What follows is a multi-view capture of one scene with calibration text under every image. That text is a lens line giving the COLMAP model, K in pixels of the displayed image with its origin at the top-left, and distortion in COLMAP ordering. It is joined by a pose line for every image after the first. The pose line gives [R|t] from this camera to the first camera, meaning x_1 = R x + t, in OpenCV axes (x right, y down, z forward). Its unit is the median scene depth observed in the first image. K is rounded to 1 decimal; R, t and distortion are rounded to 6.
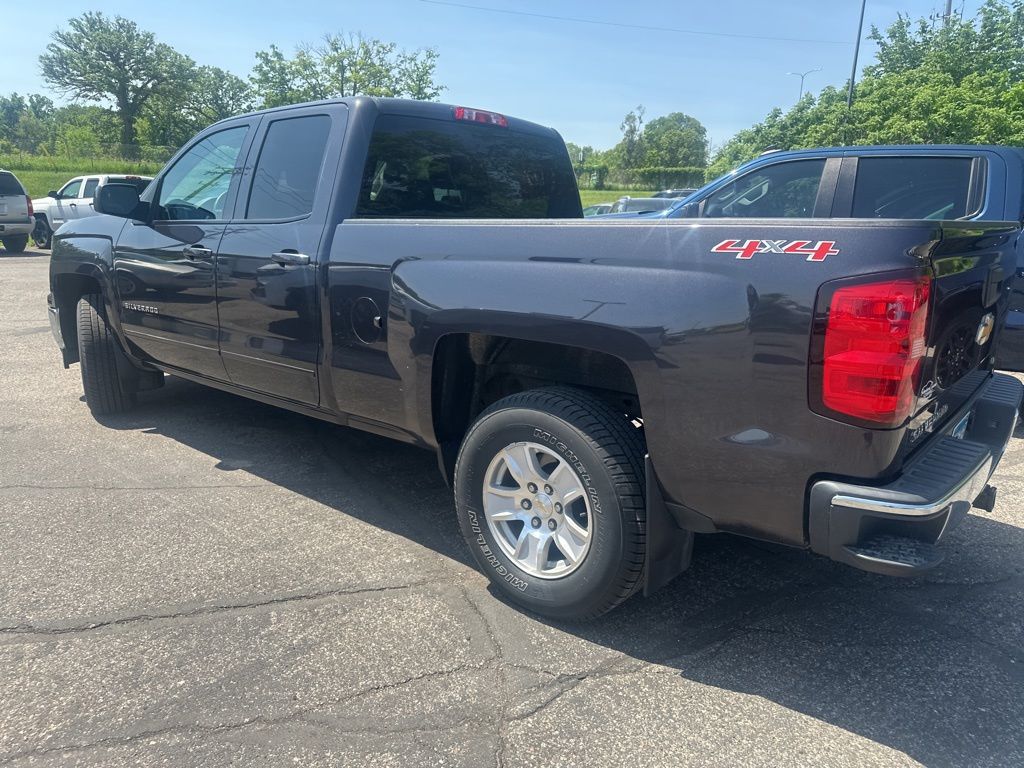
lens RADIAL K [[721.8, 0, 513.1], [0, 721.8, 374.7], [0, 0, 1]] dist [0.016245, -0.020468]
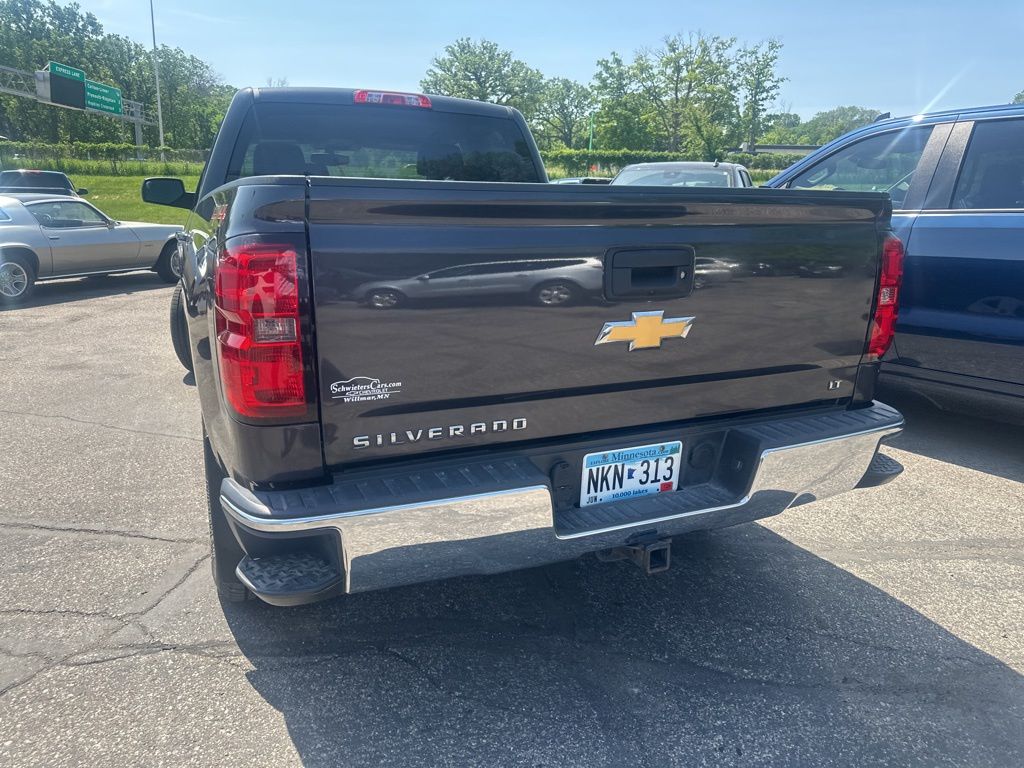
lens RADIAL K [[721.8, 0, 517.1], [0, 721.8, 379.1], [0, 0, 1]] dist [0.016245, -0.020468]
pose [[0.905267, 0.089883, -0.415227, 0.065947], [-0.087993, 0.995838, 0.023726, -0.001477], [0.415632, 0.015059, 0.909408, 0.020286]]
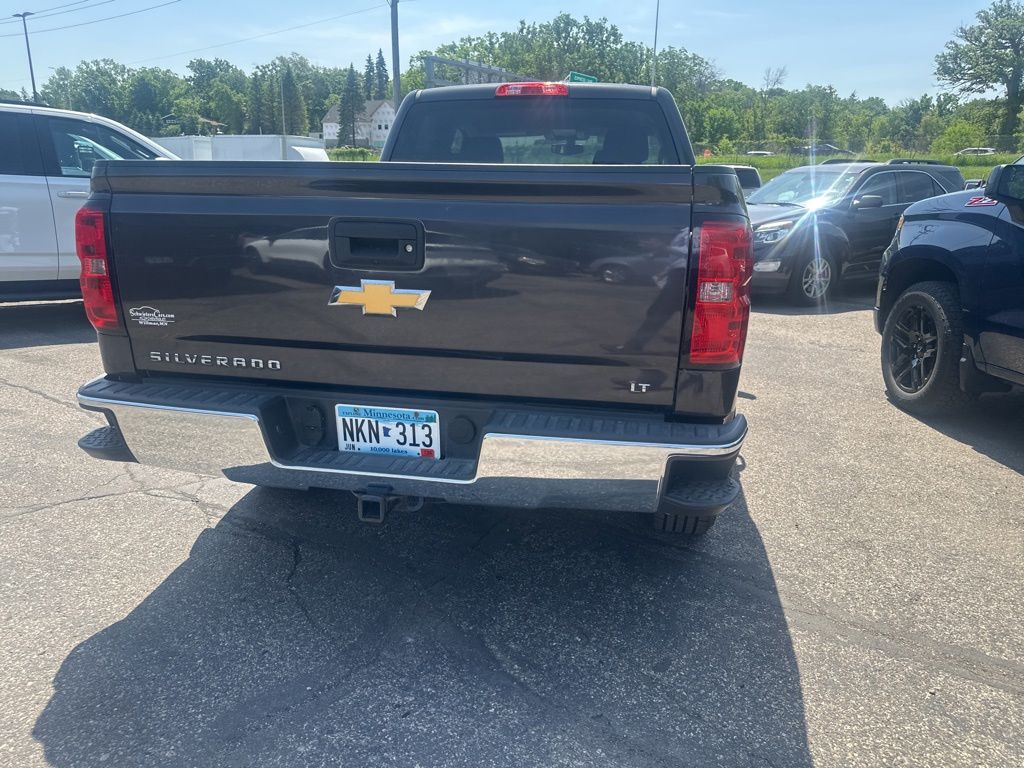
lens RADIAL K [[721.8, 0, 520.8], [0, 721.8, 384.5], [0, 0, 1]] dist [0.016245, -0.020468]
pose [[0.486299, 0.213980, -0.847187, 0.111903], [-0.199380, 0.971148, 0.130842, -0.008327], [0.850741, 0.105284, 0.514932, 0.056804]]
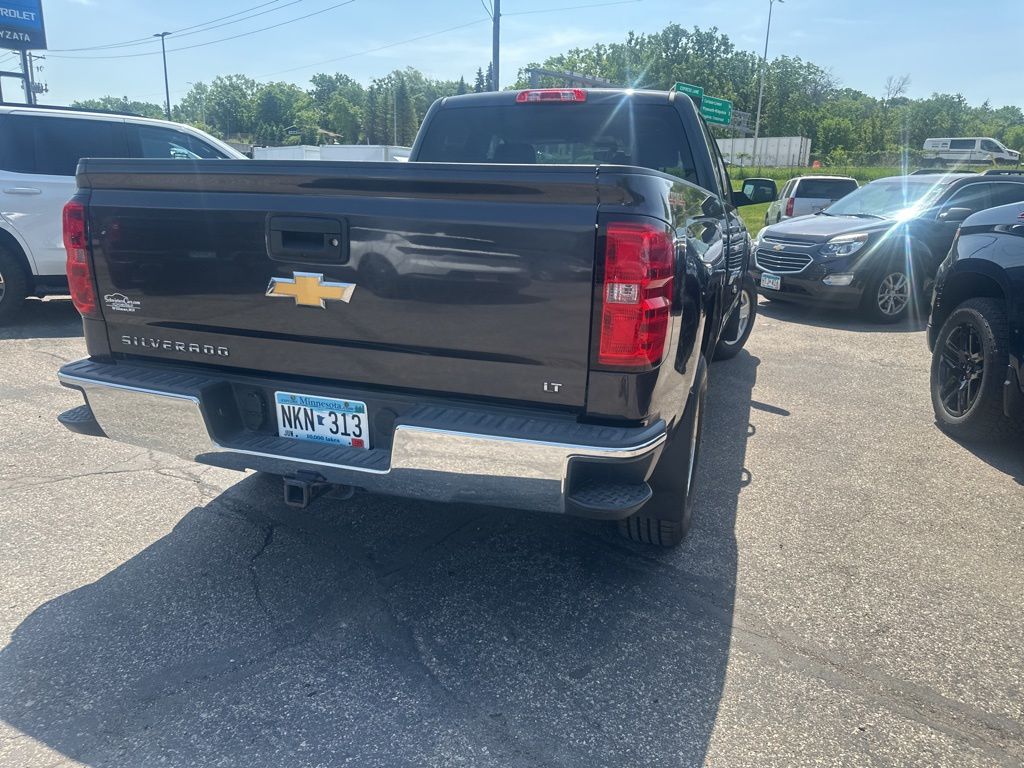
lens RADIAL K [[721.8, 0, 522.7], [0, 721.8, 380.1], [0, 0, 1]] dist [0.016245, -0.020468]
pose [[0.363393, 0.216635, -0.906099, 0.119363], [-0.225251, 0.964164, 0.140180, -0.010695], [0.903995, 0.153159, 0.399168, 0.070478]]
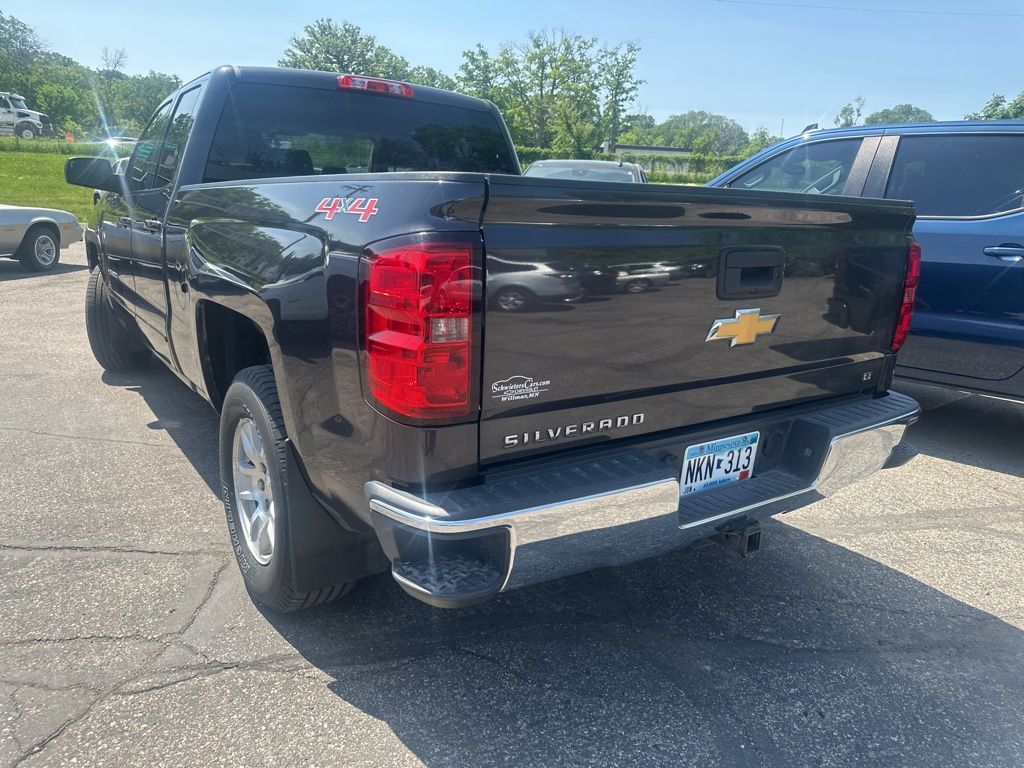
lens RADIAL K [[721.8, 0, 514.2], [0, 721.8, 385.5], [0, 0, 1]] dist [0.016245, -0.020468]
pose [[0.965856, 0.081722, -0.245854, 0.047210], [-0.077278, 0.996625, 0.027685, -0.000191], [0.247287, -0.007741, 0.968911, 0.012938]]
